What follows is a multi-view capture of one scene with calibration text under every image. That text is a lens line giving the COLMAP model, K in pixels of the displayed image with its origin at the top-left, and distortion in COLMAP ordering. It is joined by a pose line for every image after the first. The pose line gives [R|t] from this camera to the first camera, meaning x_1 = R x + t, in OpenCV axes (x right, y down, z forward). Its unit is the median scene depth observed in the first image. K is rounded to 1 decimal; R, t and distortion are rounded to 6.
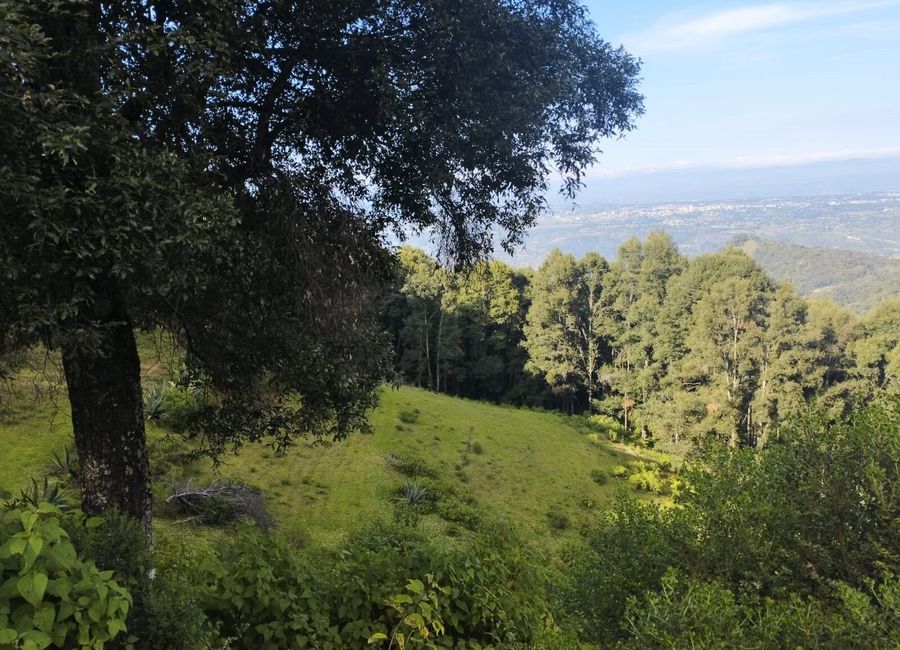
lens RADIAL K [[738.1, 0, 449.5], [0, 738.1, 320.8], [0, 0, 1]] dist [0.113287, -0.143748]
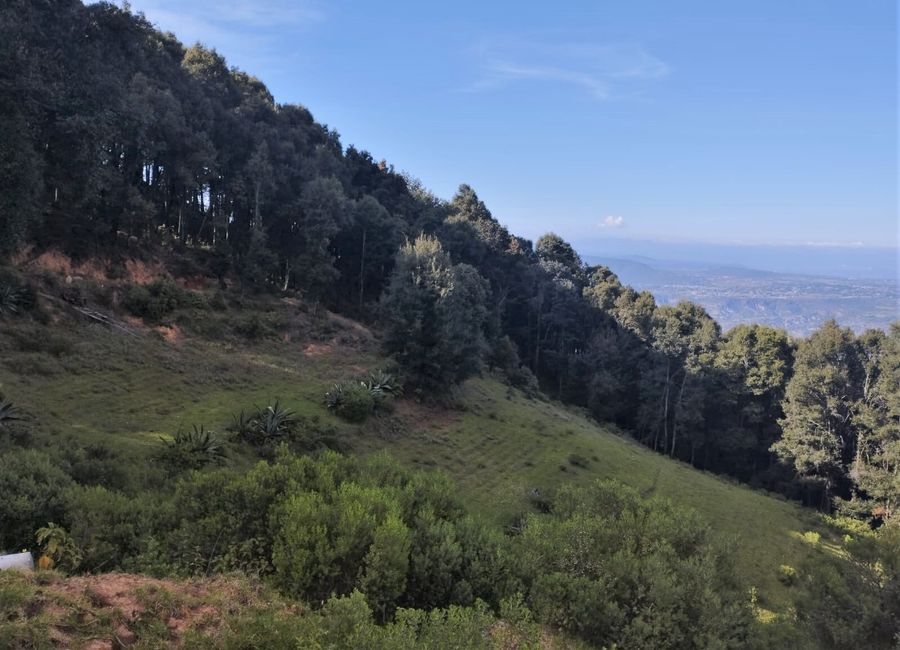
lens RADIAL K [[738.1, 0, 449.5], [0, 738.1, 320.8], [0, 0, 1]] dist [0.113287, -0.143748]
pose [[0.885731, 0.123564, -0.447452, 0.171723], [-0.153525, 0.987653, -0.031163, 0.000826], [0.438076, 0.096297, 0.893765, 0.004522]]
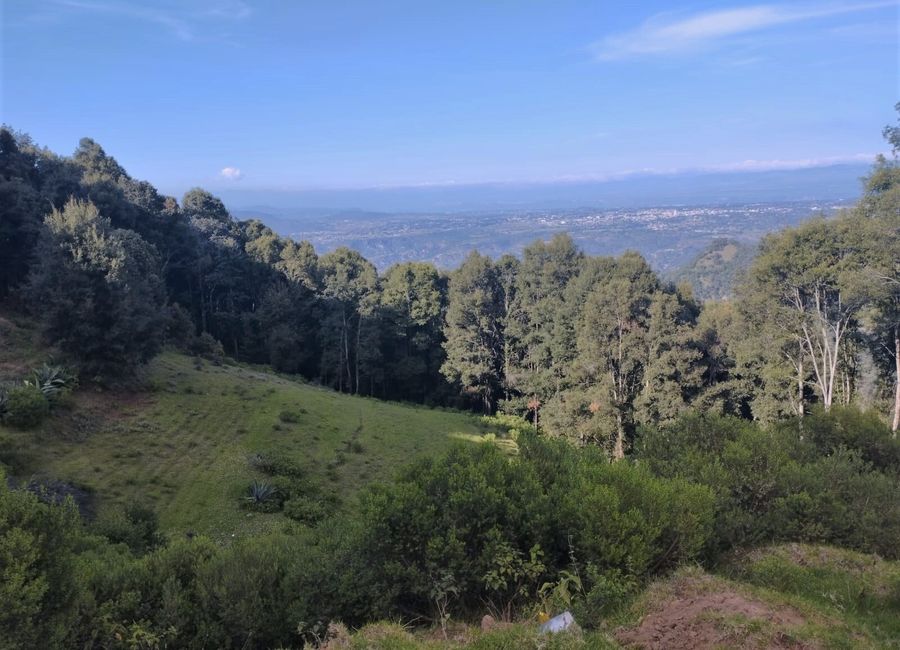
lens RADIAL K [[738.1, 0, 449.5], [0, 738.1, 320.8], [0, 0, 1]] dist [0.113287, -0.143748]
pose [[0.999835, 0.002439, 0.017997, 0.112805], [-0.002360, 0.999987, -0.004433, 0.003241], [-0.018008, 0.004389, 0.999828, -0.006727]]
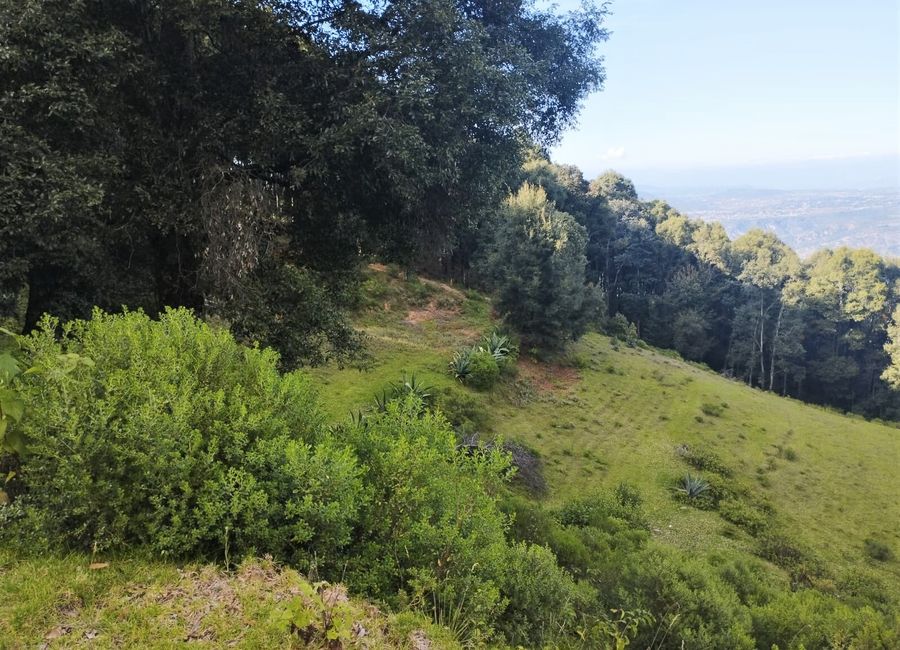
lens RADIAL K [[738.1, 0, 449.5], [0, 738.1, 320.8], [0, 0, 1]] dist [0.113287, -0.143748]
pose [[0.887860, 0.078051, -0.453446, 0.056295], [-0.067350, 0.996938, 0.039728, 0.000721], [0.455158, -0.004734, 0.890398, -0.004733]]
